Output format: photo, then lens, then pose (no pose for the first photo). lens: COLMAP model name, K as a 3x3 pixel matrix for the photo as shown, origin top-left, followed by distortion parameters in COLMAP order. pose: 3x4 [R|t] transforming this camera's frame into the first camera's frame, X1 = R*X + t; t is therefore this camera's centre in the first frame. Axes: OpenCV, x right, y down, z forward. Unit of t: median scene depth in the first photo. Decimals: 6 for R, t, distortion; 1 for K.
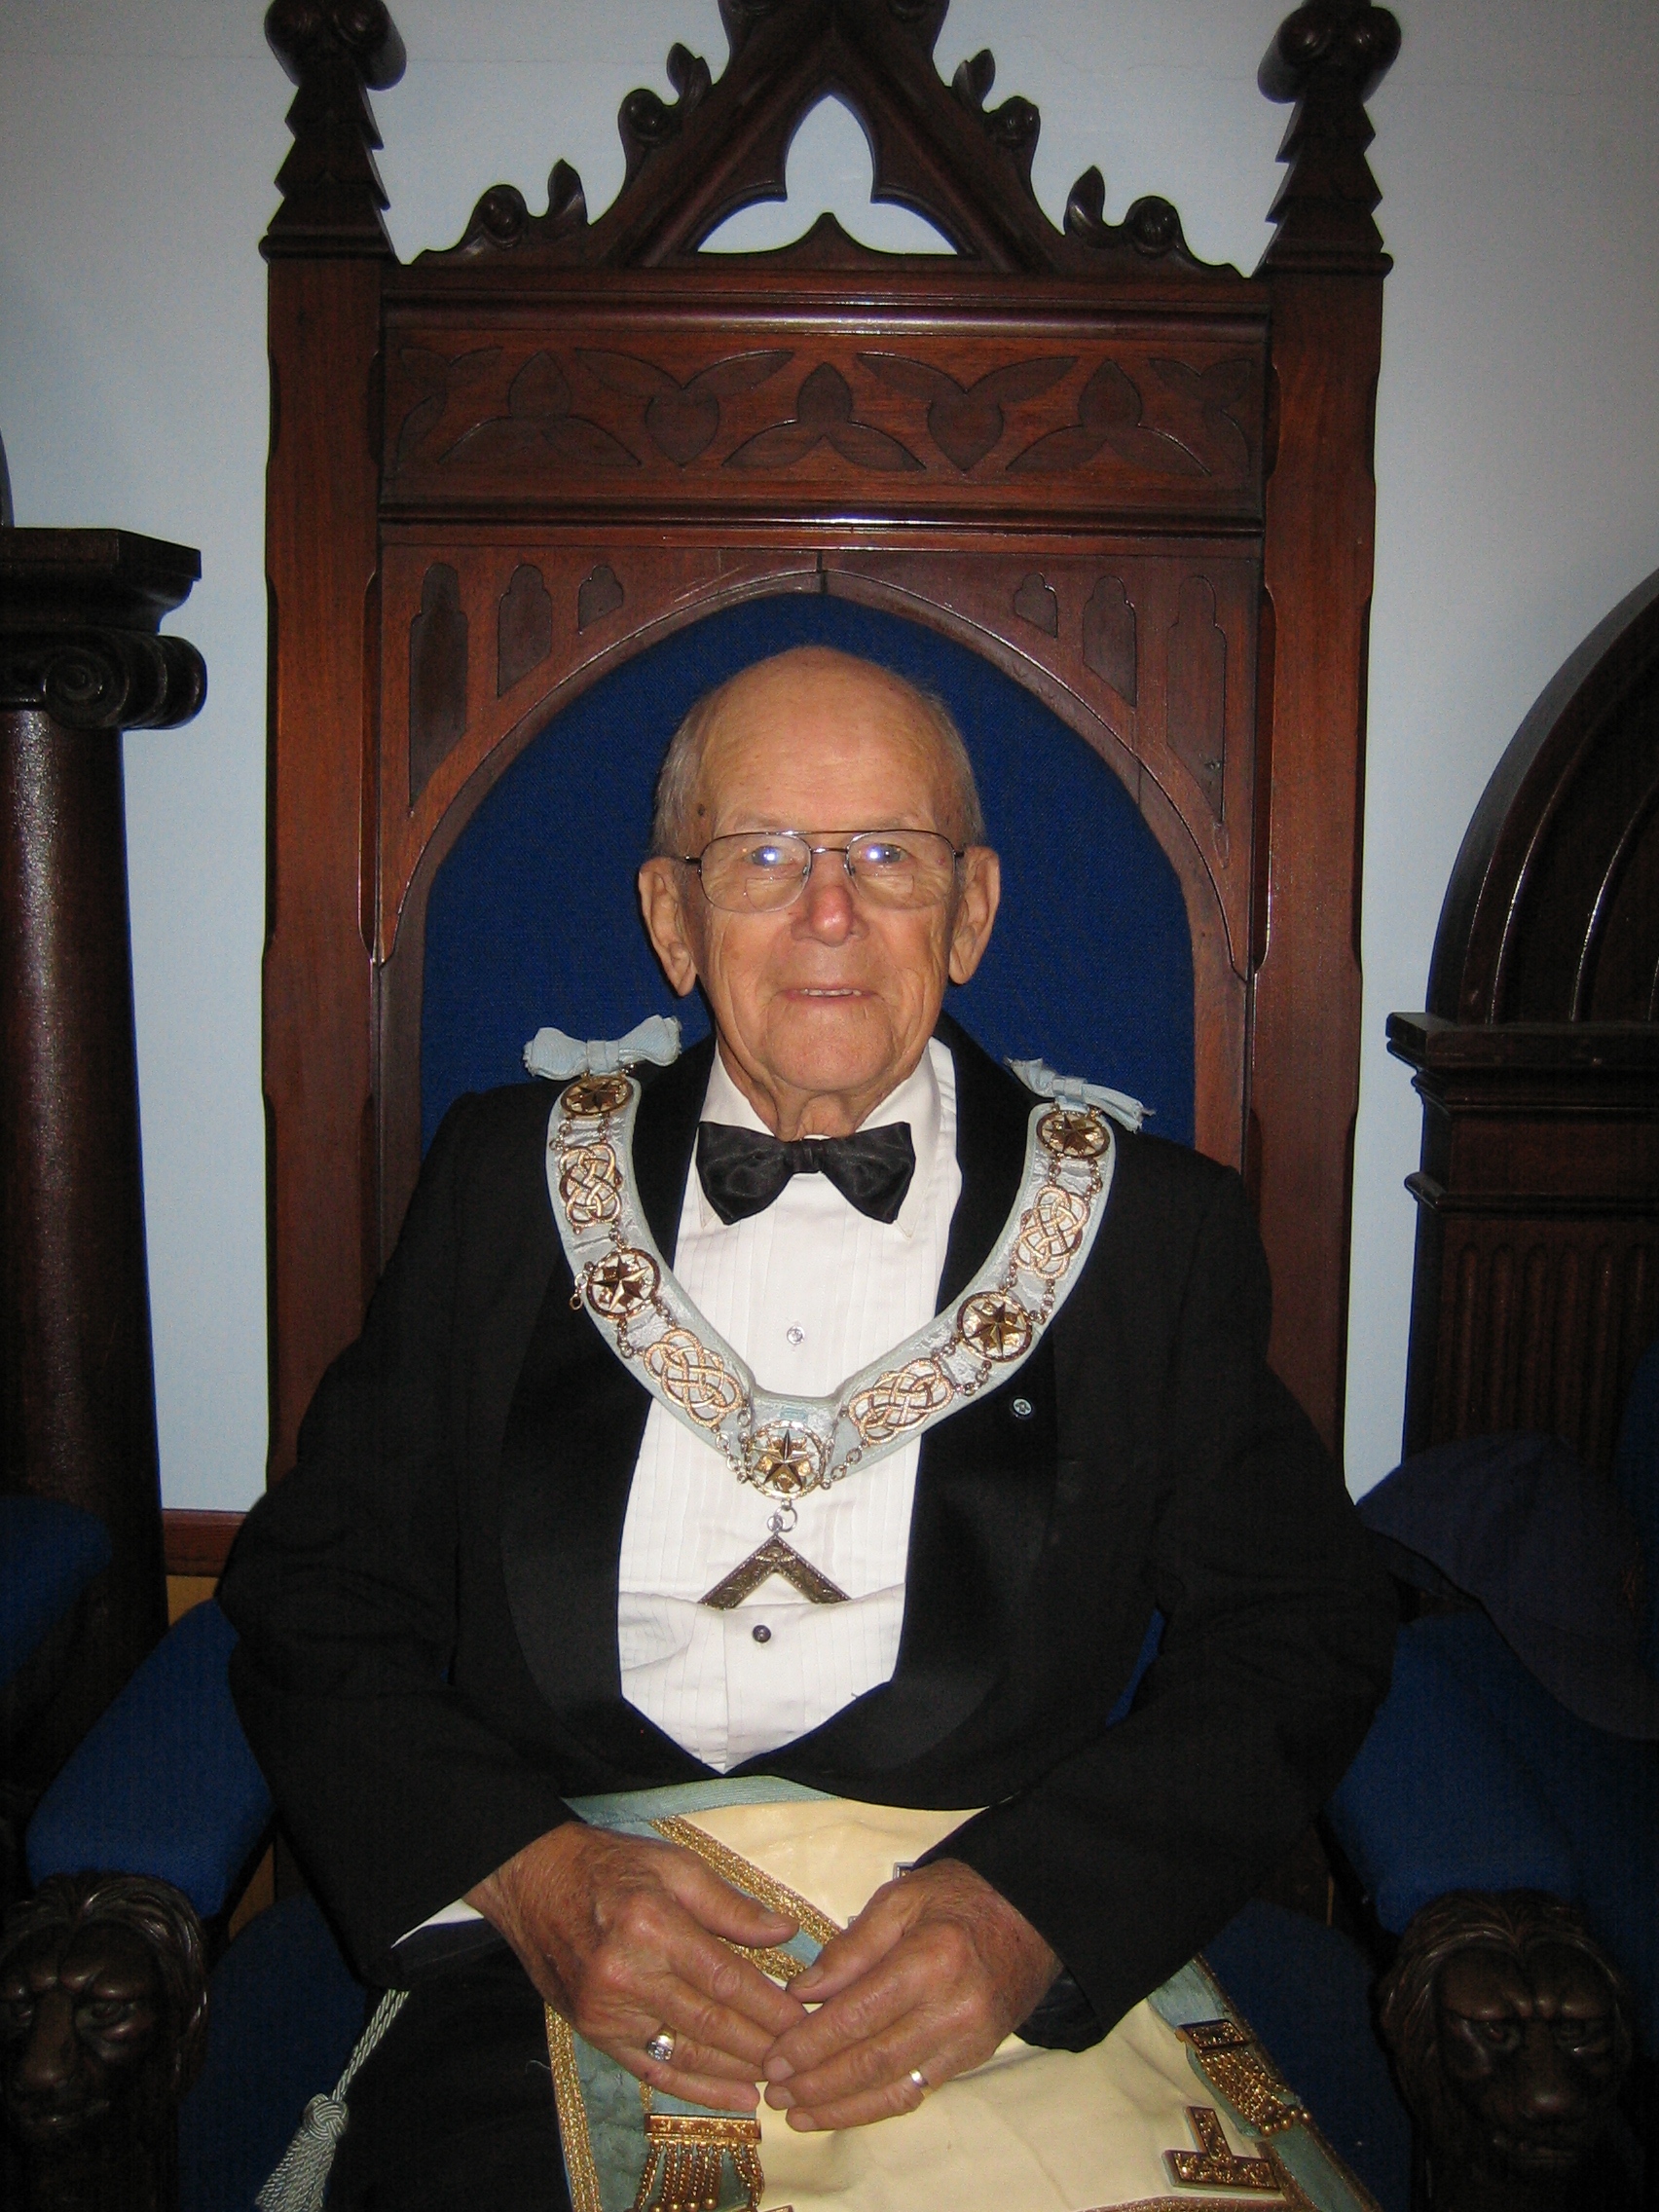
lens RADIAL K [[2333.6, 0, 829.5], [0, 2333.6, 1106.0], [0, 0, 1]] dist [-0.146560, 0.194951]
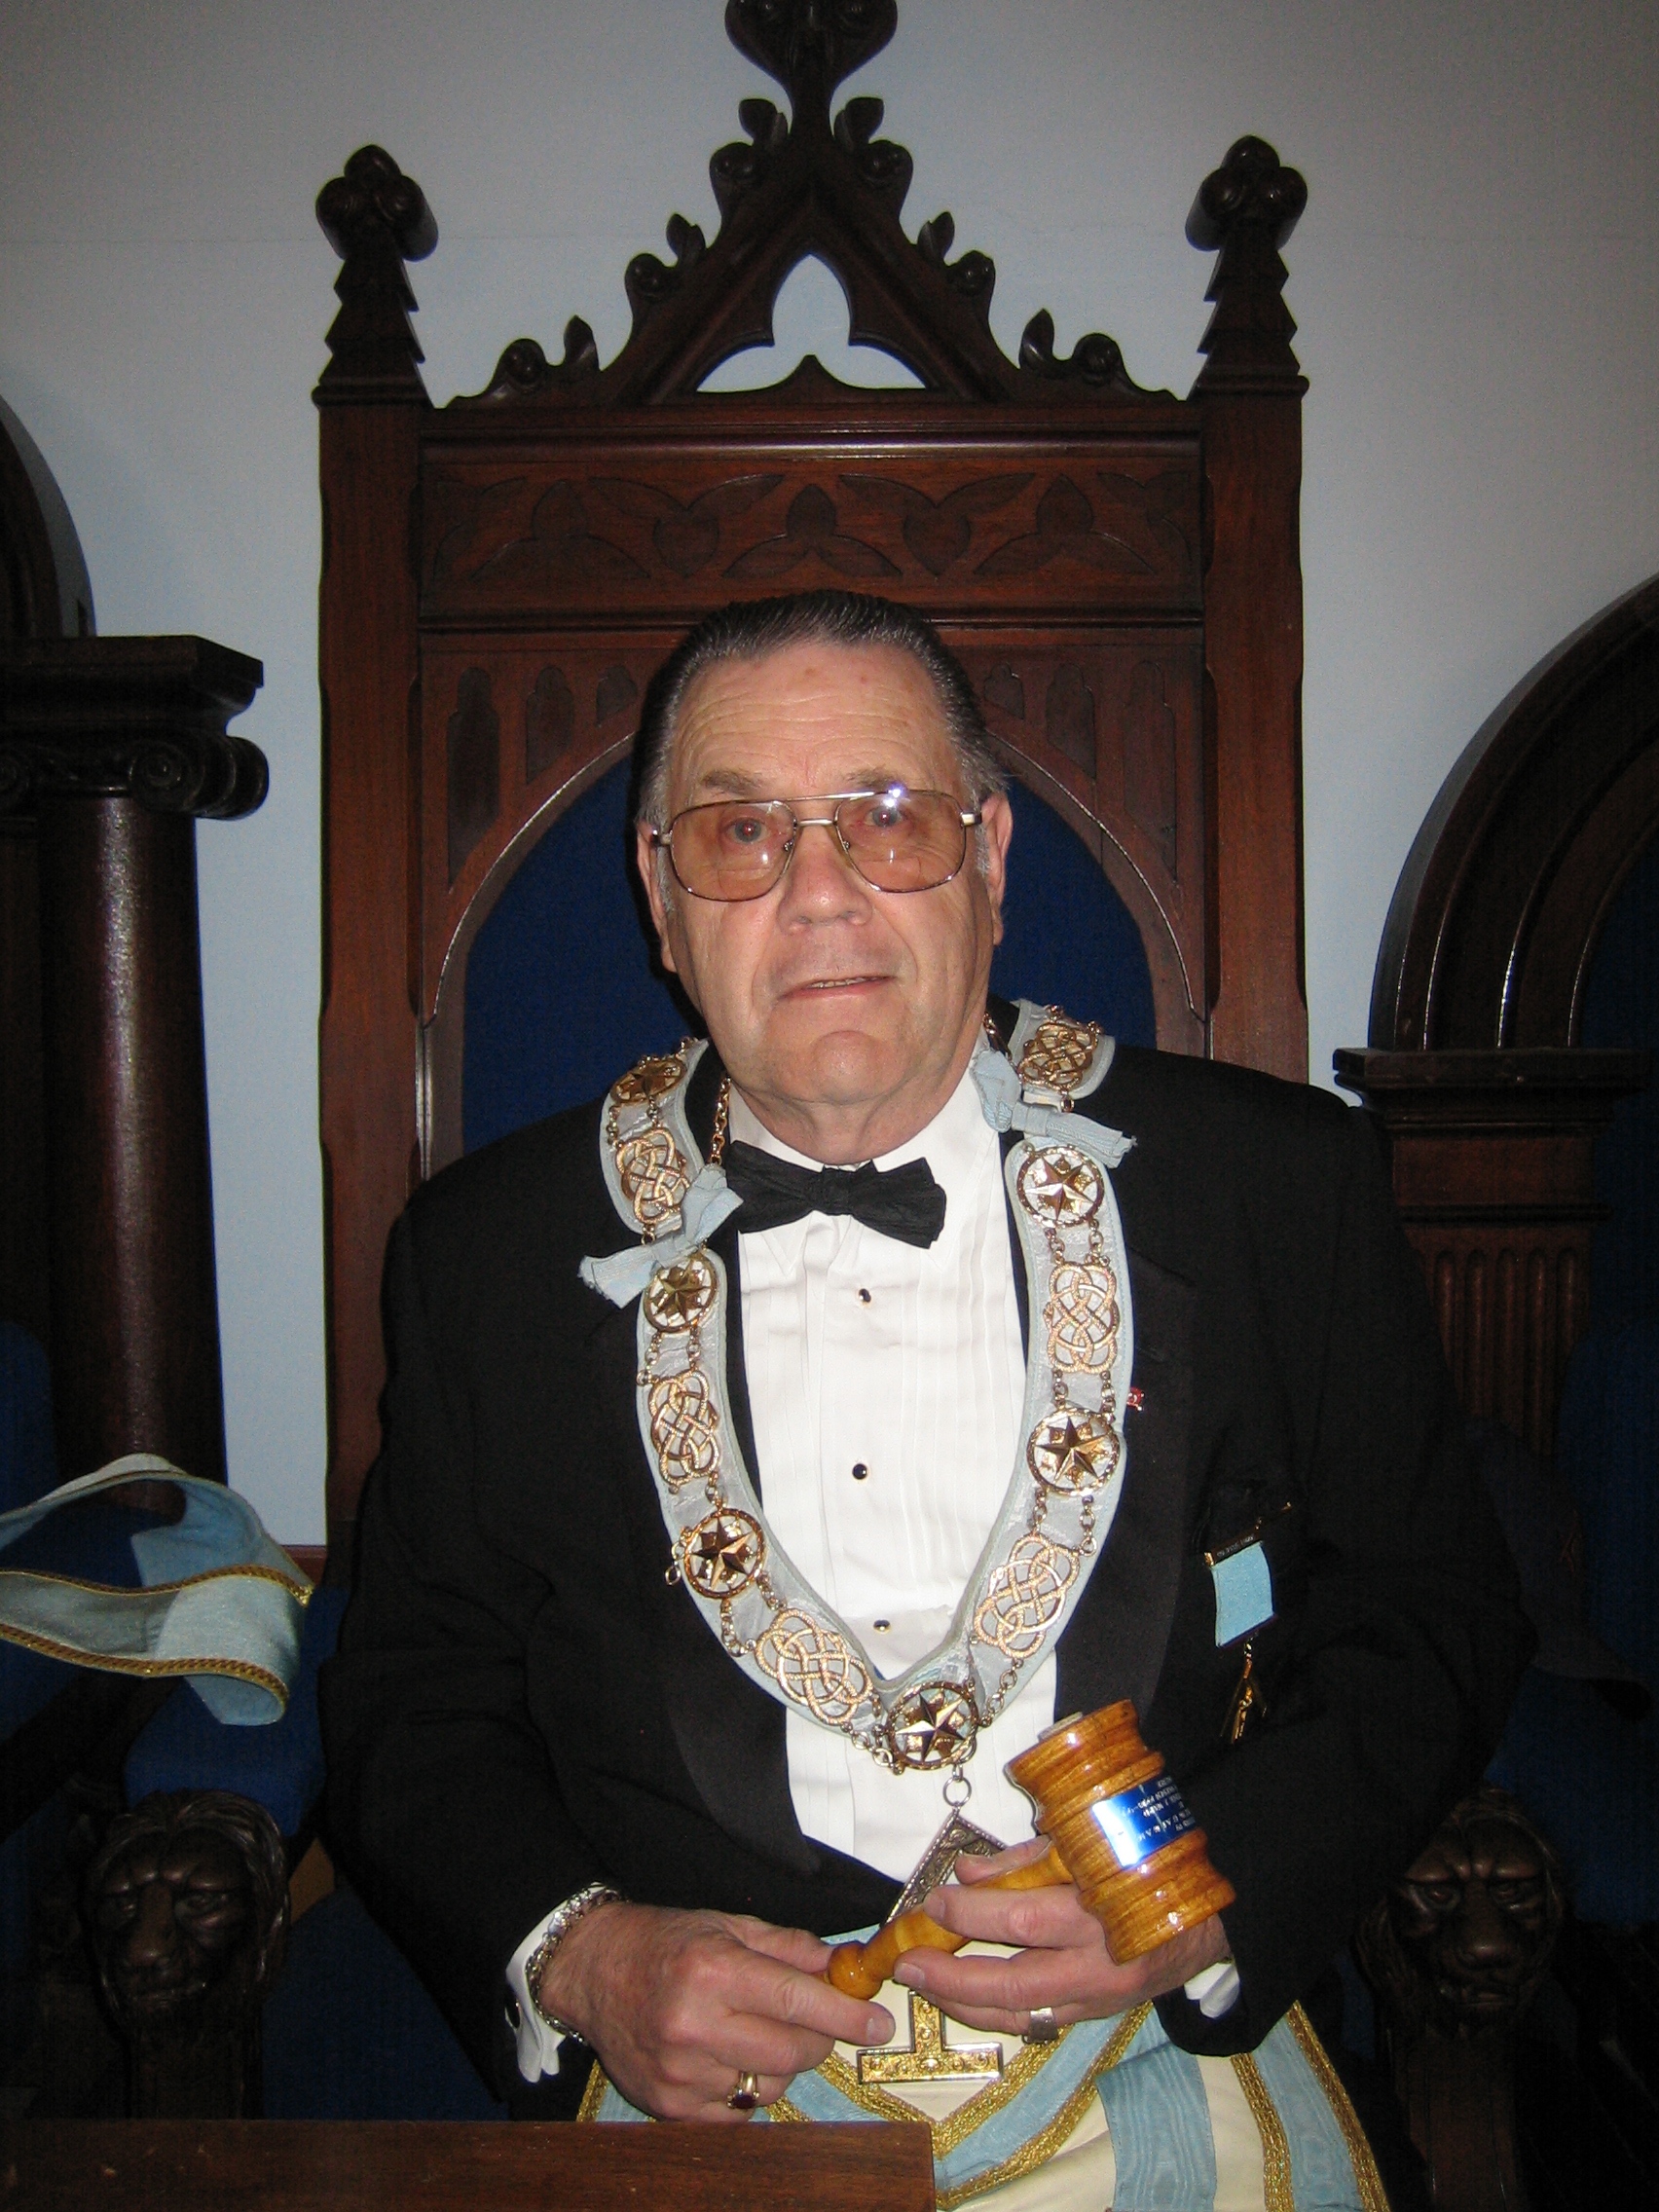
lens RADIAL K [[2333.6, 0, 829.5], [0, 2333.6, 1106.0], [0, 0, 1]] dist [-0.146560, 0.194951]
pose [[0.999691, -0.024262, -0.005379, 0.005714], [0.023763, 0.996604, -0.078836, 0.071476], [0.007273, 0.078684, 0.996873, -0.108246]]
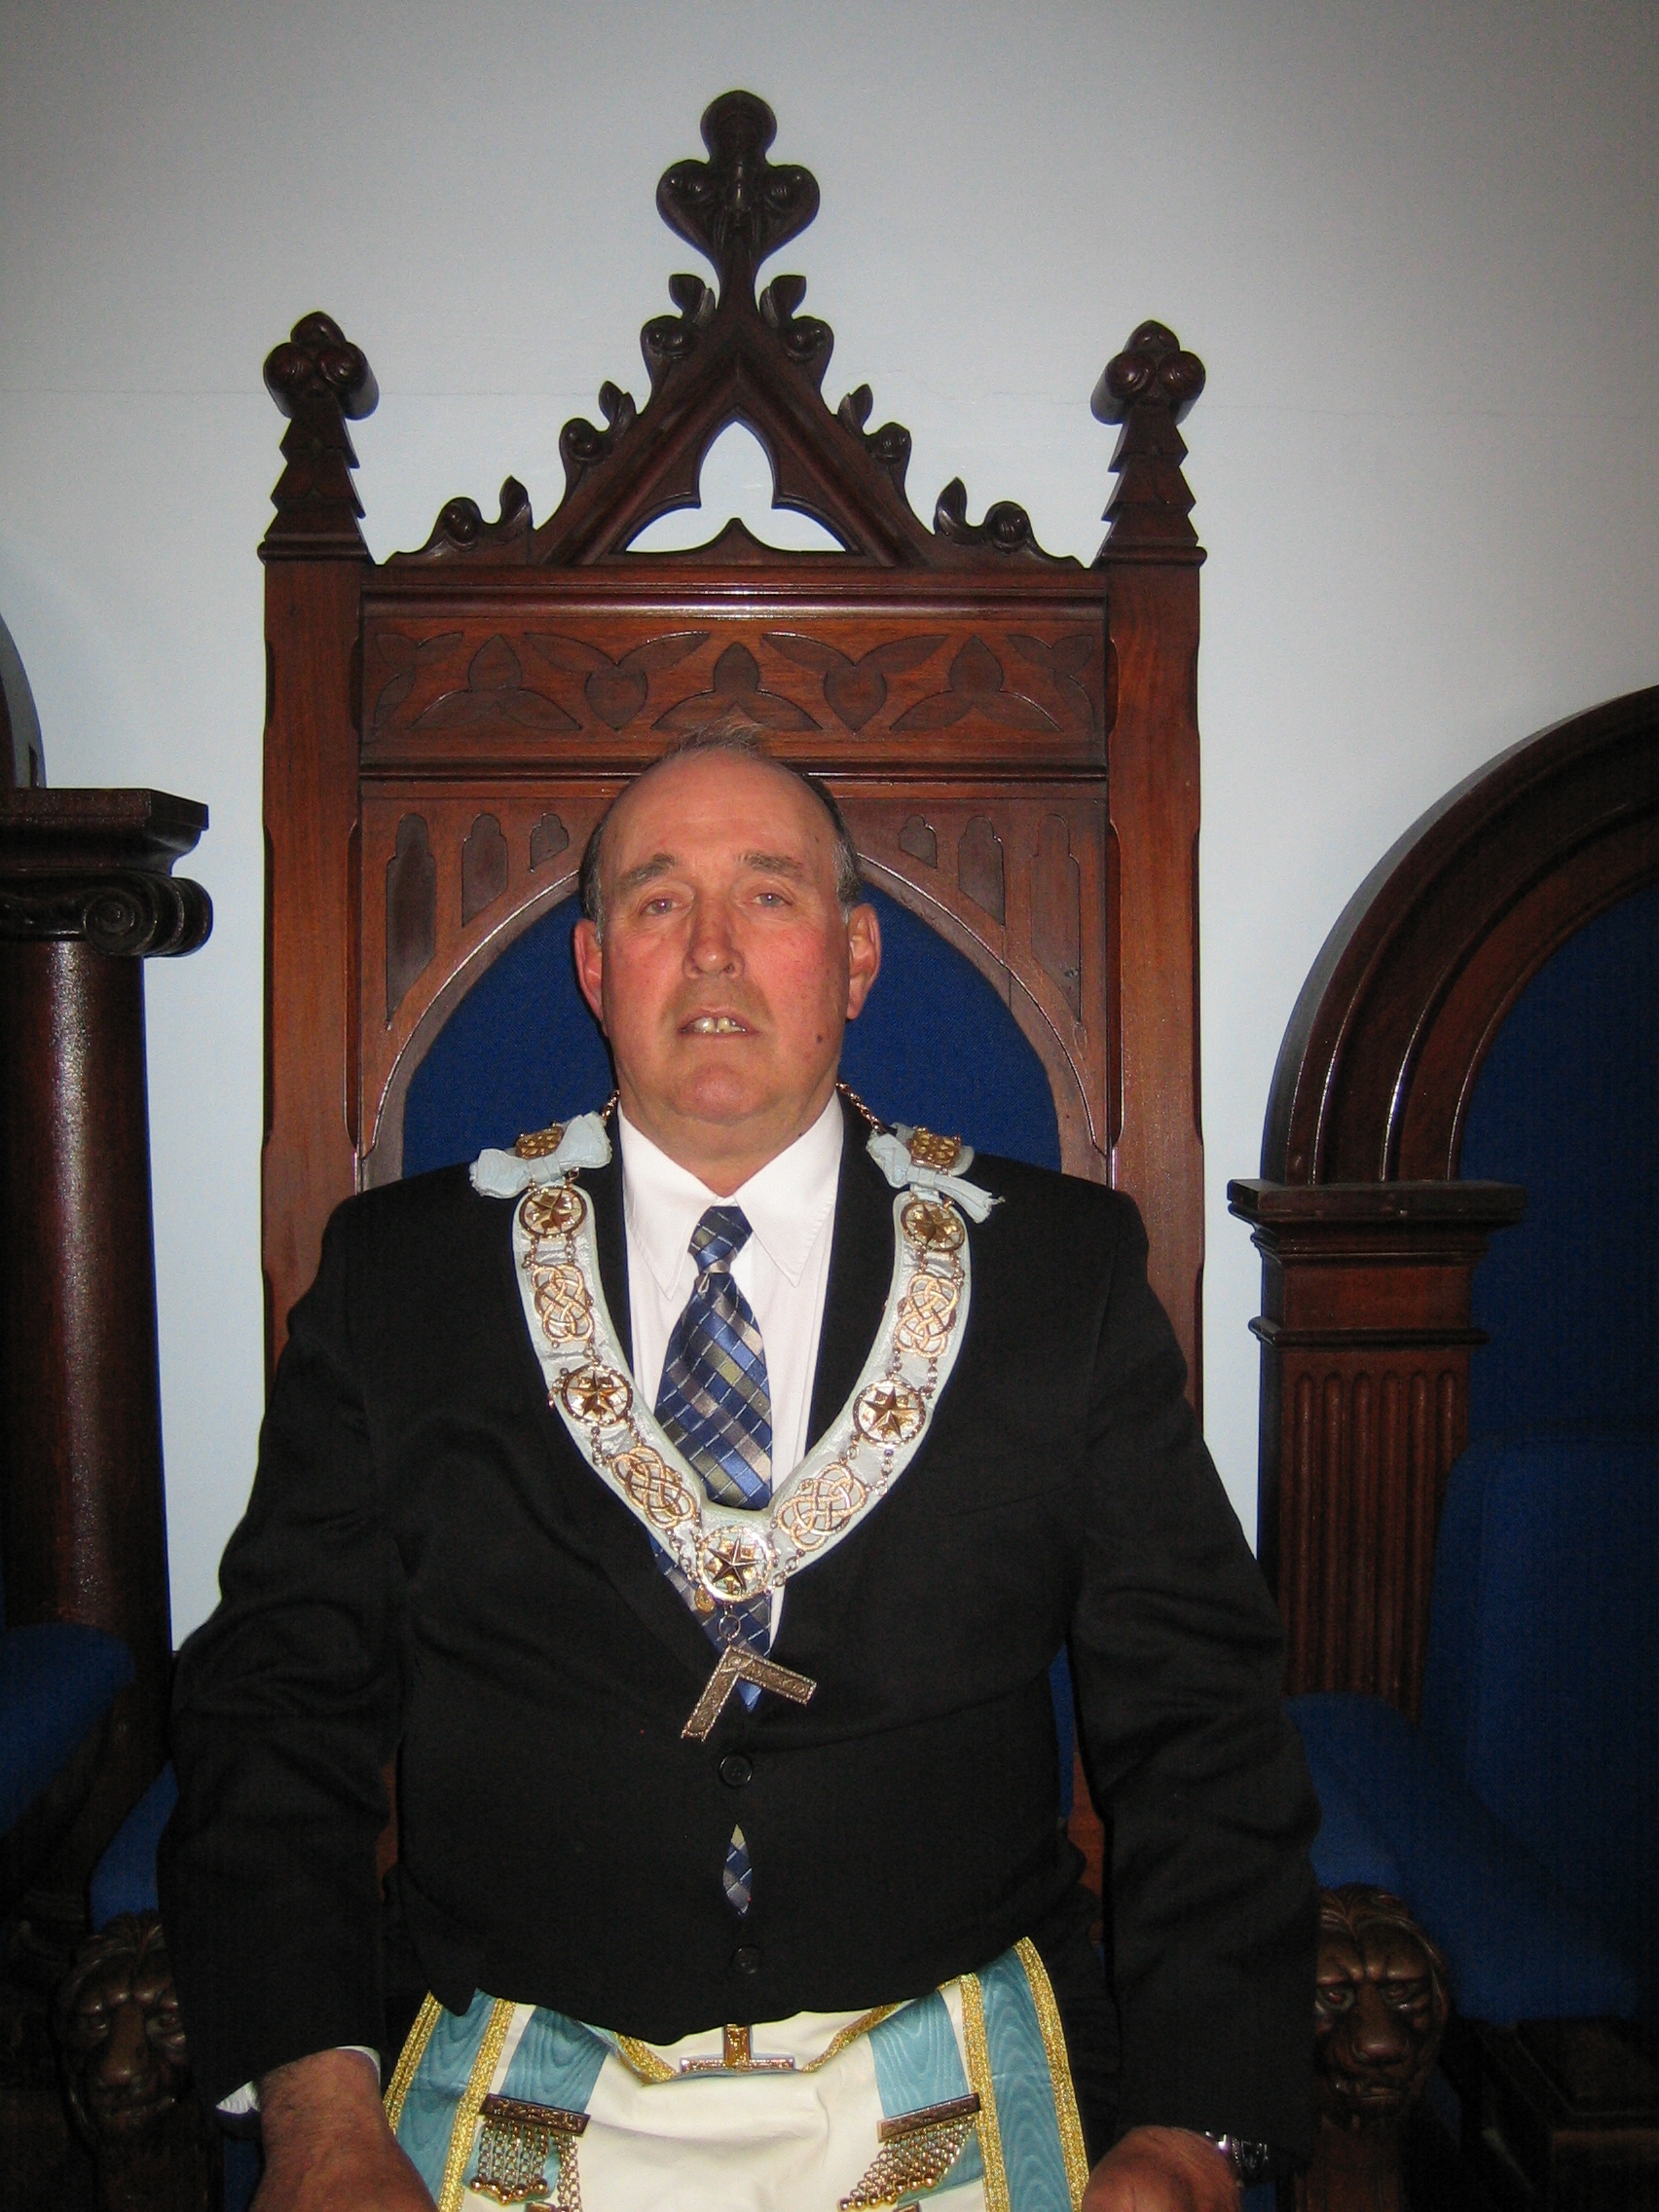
lens RADIAL K [[2333.6, 0, 829.5], [0, 2333.6, 1106.0], [0, 0, 1]] dist [-0.146560, 0.194951]
pose [[0.998595, -0.020413, 0.048906, -0.017199], [0.025231, 0.994665, -0.100028, 0.036378], [-0.046603, 0.101121, 0.993782, -0.168346]]
